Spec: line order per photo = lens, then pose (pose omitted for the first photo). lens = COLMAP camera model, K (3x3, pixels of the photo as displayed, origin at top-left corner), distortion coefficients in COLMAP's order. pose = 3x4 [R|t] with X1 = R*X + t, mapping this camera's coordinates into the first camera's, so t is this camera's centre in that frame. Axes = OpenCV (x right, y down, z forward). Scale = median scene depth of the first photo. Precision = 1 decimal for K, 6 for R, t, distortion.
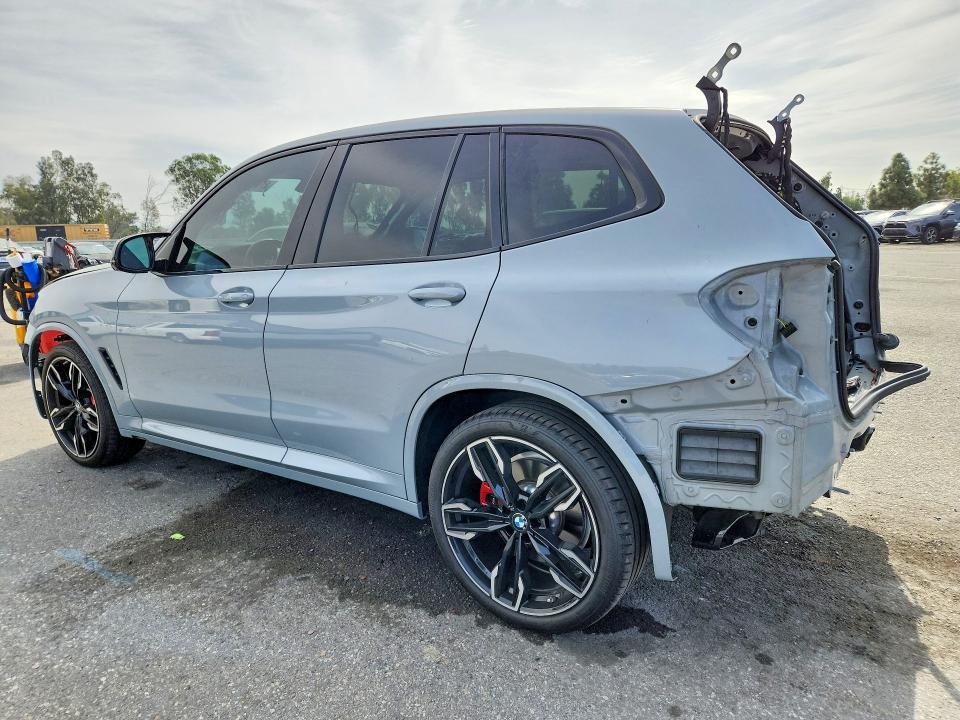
lens RADIAL K [[679.6, 0, 480.0], [0, 679.6, 360.0], [0, 0, 1]] dist [0.070212, -0.063642]
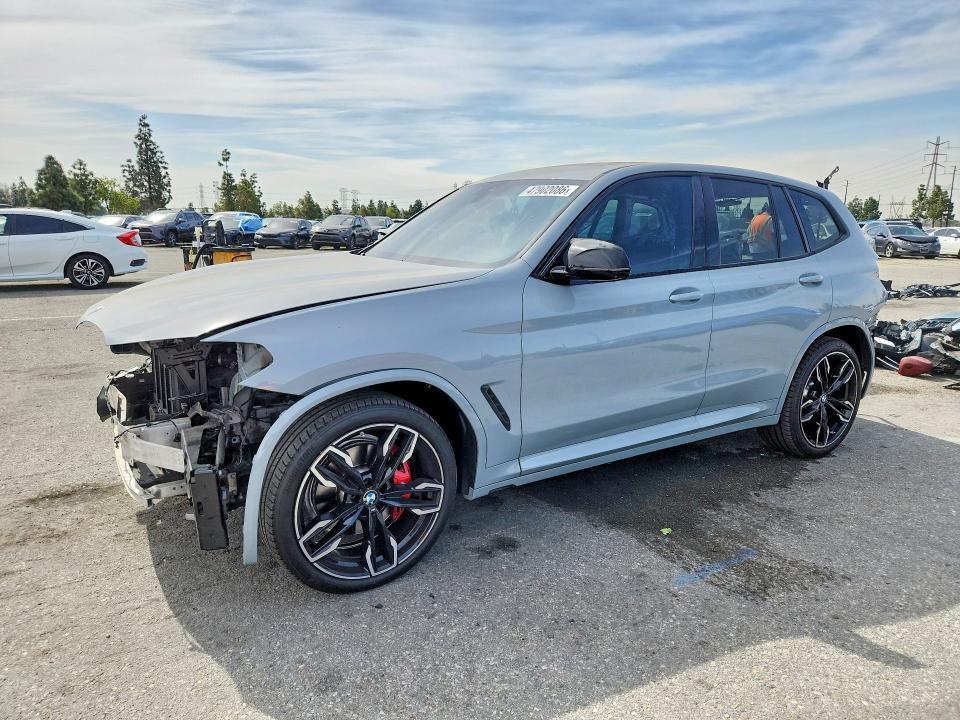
lens RADIAL K [[679.6, 0, 480.0], [0, 679.6, 360.0], [0, 0, 1]] dist [0.070212, -0.063642]
pose [[0.347004, -0.146756, 0.926310, -0.151671], [0.148494, 0.983820, 0.100241, -0.014877], [-0.926033, 0.102768, 0.363182, 0.089216]]
